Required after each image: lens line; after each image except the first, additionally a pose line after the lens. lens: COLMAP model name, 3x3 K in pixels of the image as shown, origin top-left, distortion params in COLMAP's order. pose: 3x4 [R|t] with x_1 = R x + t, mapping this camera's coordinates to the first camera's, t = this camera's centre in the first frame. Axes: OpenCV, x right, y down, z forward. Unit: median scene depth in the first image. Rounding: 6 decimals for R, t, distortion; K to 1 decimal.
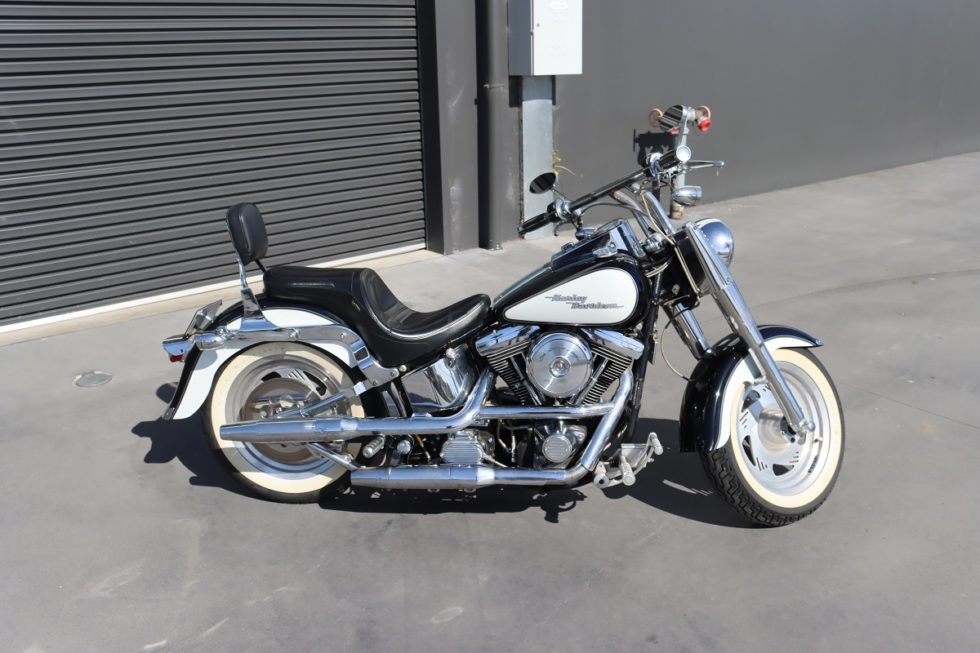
lens RADIAL K [[827.8, 0, 490.0], [0, 827.8, 326.5], [0, 0, 1]] dist [-0.150498, 0.117539]
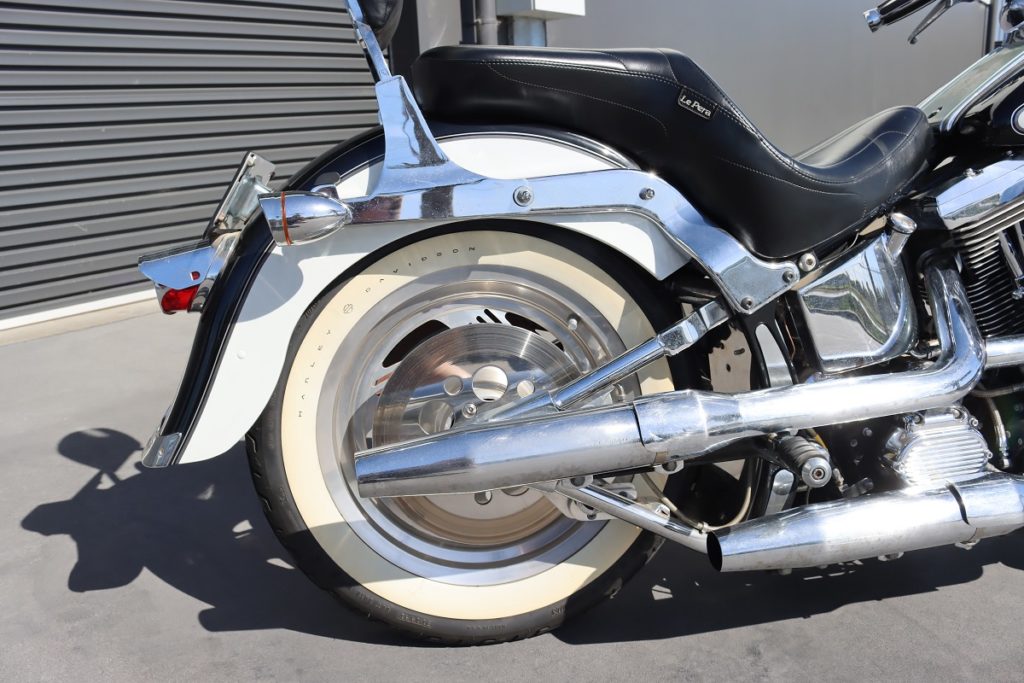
lens RADIAL K [[839.3, 0, 512.0], [0, 839.3, 341.5], [0, 0, 1]] dist [-0.156744, 0.131504]
pose [[0.977105, -0.077774, 0.198031, -0.307284], [0.090860, 0.994181, -0.057860, 0.092751], [-0.192379, 0.074528, 0.978486, 0.591302]]
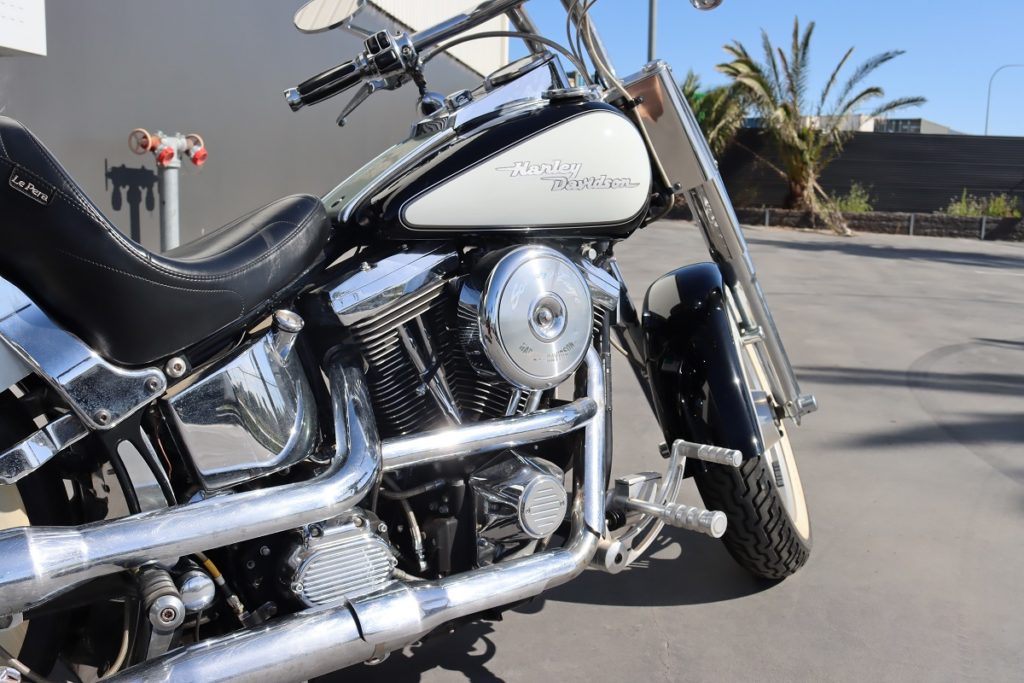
lens RADIAL K [[935.2, 0, 512.0], [0, 935.2, 341.5], [0, 0, 1]] dist [-0.142664, 0.118913]
pose [[0.743923, -0.069996, 0.664589, -0.243532], [0.165487, 0.982820, -0.081730, 0.089878], [-0.647450, 0.170782, 0.742726, 0.564416]]
